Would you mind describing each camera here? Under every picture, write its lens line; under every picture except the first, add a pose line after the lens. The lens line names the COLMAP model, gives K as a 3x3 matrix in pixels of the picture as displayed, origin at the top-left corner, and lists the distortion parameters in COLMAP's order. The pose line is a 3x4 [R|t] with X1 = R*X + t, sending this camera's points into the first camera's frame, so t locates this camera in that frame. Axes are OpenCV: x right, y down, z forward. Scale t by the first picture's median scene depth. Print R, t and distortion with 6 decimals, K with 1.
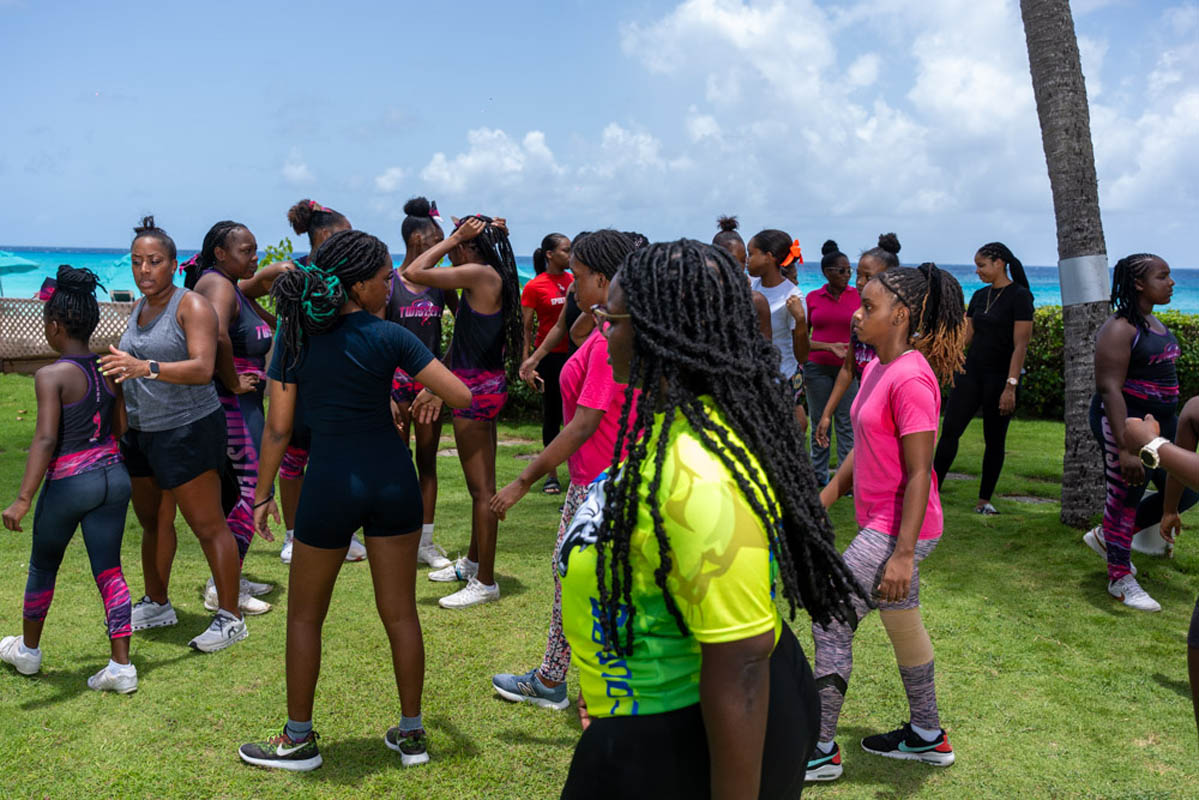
lens RADIAL K [[1136.9, 0, 605.6], [0, 1136.9, 400.8], [0, 0, 1]] dist [0.005292, 0.000000]
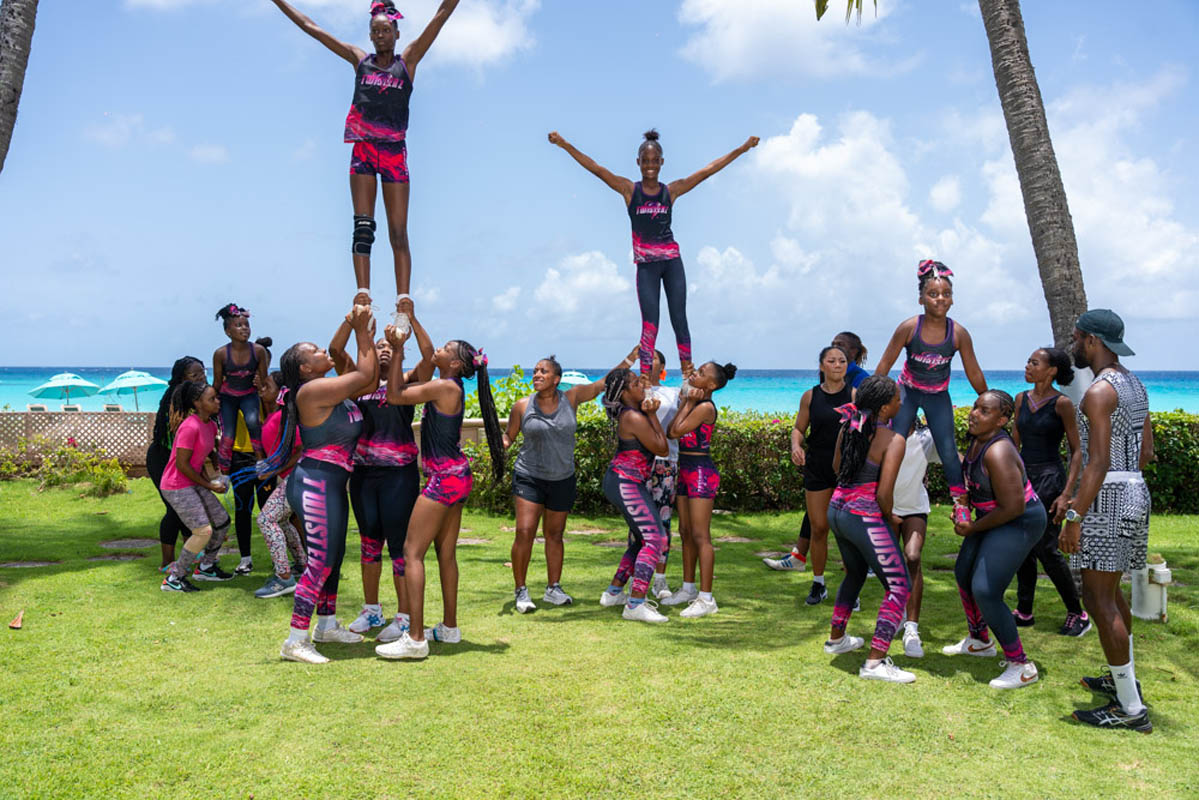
lens RADIAL K [[1081.0, 0, 593.4], [0, 1081.0, 383.1], [0, 0, 1]] dist [0.003232, -0.037507]
pose [[0.997733, -0.014808, -0.065651, -0.011250], [0.007406, 0.993727, -0.111587, 0.017950], [0.066892, 0.110847, 0.991584, -0.195509]]
